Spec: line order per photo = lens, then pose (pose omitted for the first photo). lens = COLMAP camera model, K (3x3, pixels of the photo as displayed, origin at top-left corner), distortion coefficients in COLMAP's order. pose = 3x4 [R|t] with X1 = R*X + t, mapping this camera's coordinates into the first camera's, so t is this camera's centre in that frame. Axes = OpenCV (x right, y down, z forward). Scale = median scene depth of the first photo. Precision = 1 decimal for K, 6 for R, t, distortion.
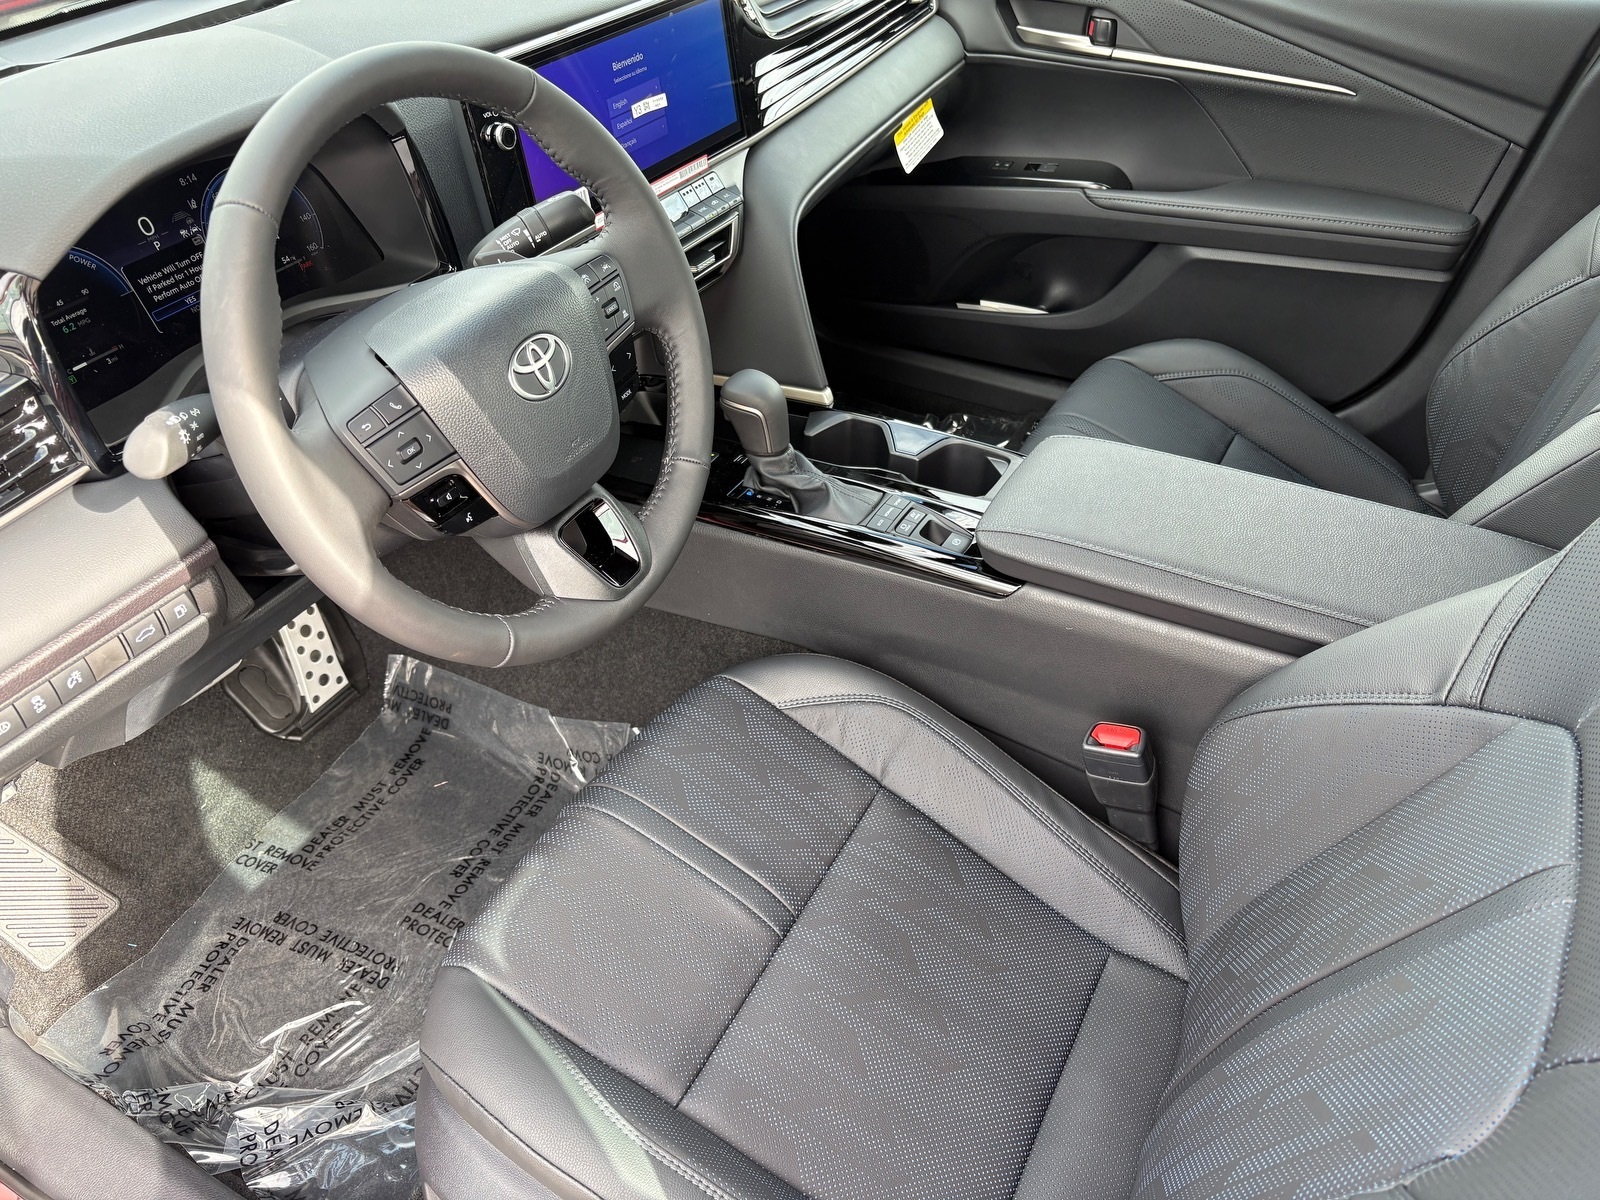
lens RADIAL K [[1195.4, 0, 808.0], [0, 1195.4, 605.5], [0, 0, 1]] dist [0.009165, -0.027983]
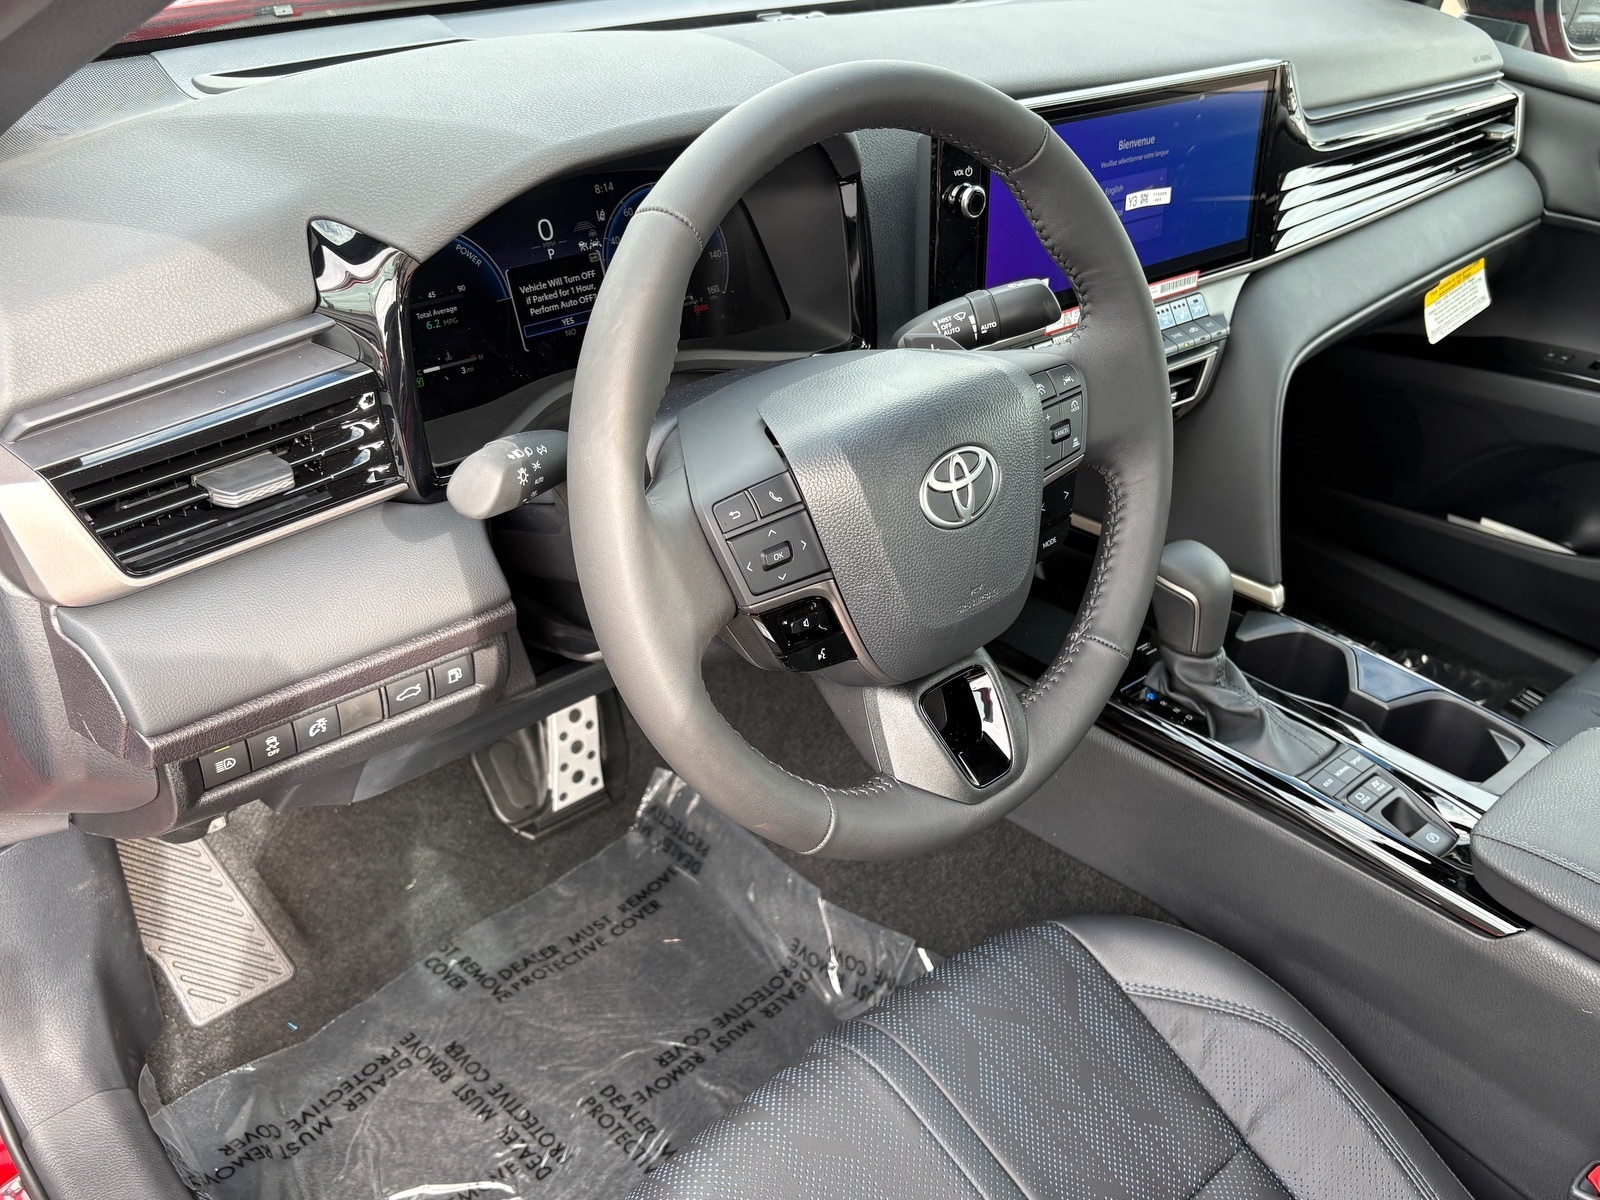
lens RADIAL K [[1376.6, 0, 788.8], [0, 1376.6, 599.8], [0, 0, 1]] dist [0.003086, -0.069115]
pose [[0.938423, 0.234495, -0.253722, -0.061560], [-0.263457, 0.960790, -0.086448, -0.018009], [0.223502, 0.147970, 0.963406, 0.100244]]
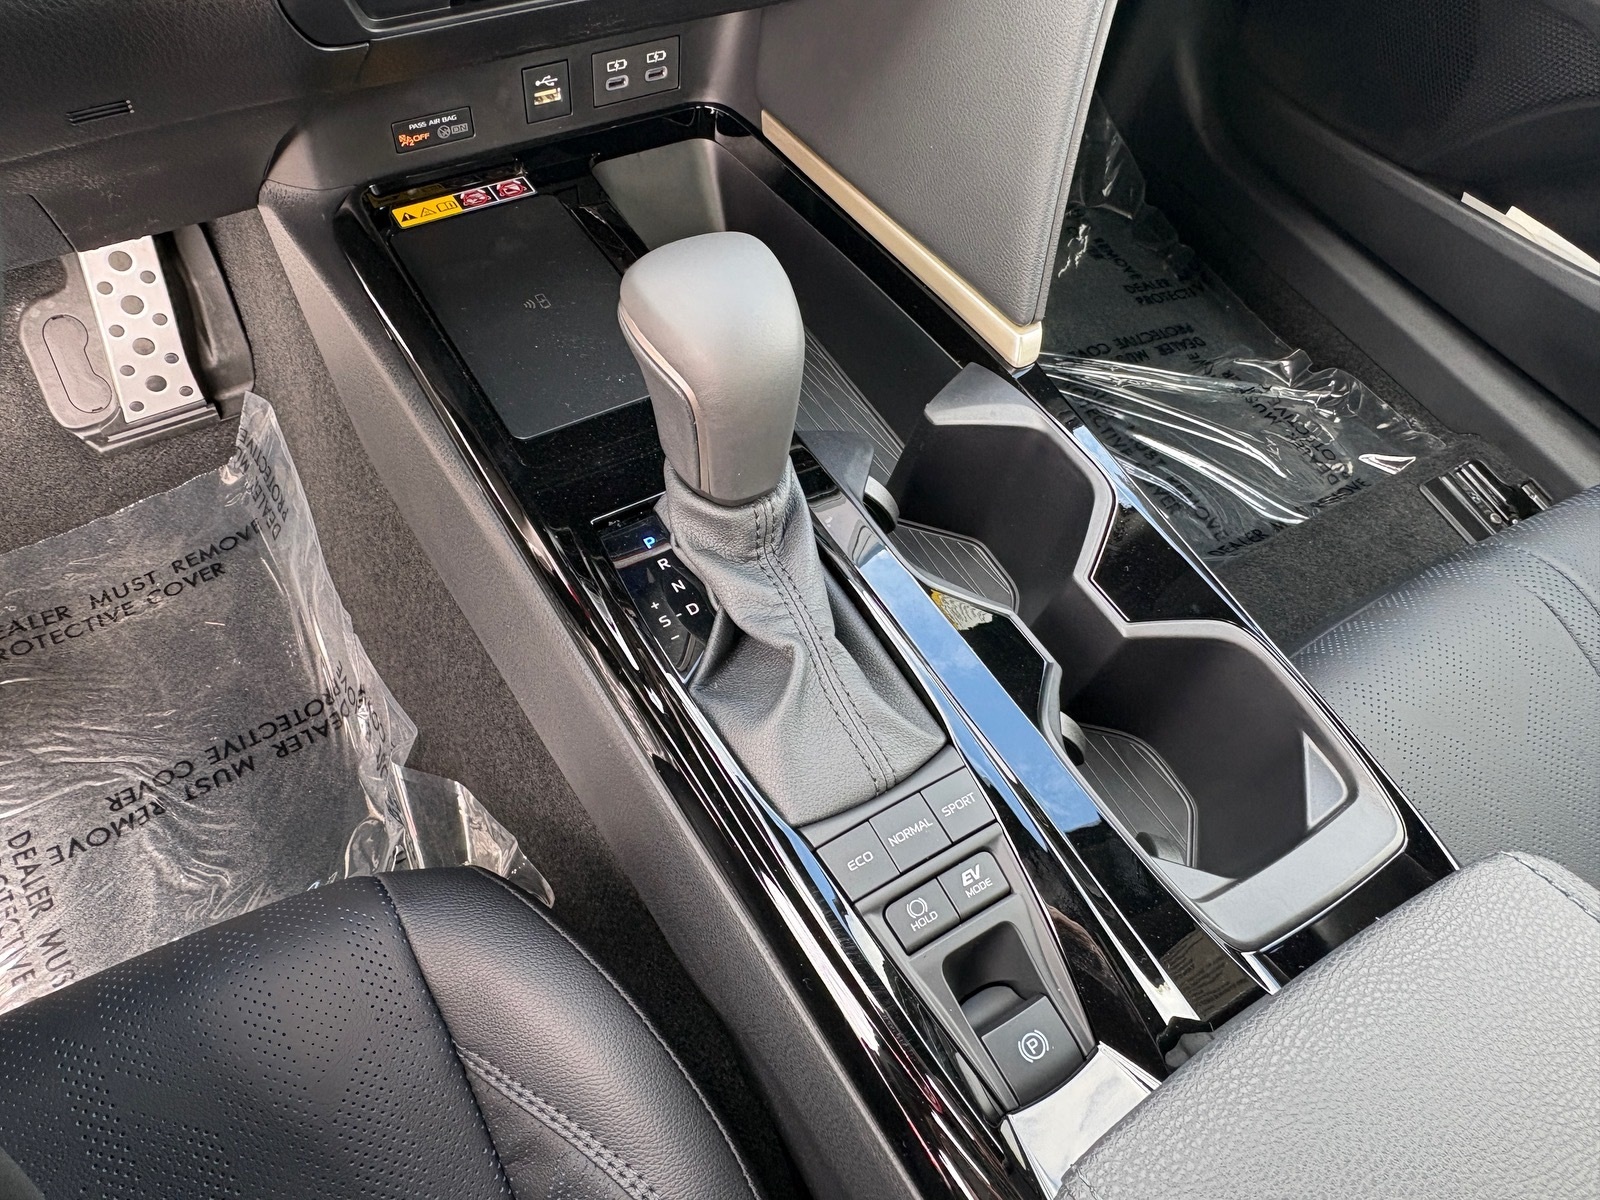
lens RADIAL K [[1075.6, 0, 746.5], [0, 1075.6, 594.4], [0, 0, 1]] dist [-0.026780, -0.001680]
pose [[0.856685, 0.477860, -0.194269, 0.055177], [-0.395255, 0.850086, 0.348034, -0.226982], [0.331457, -0.221370, 0.917132, 0.723749]]
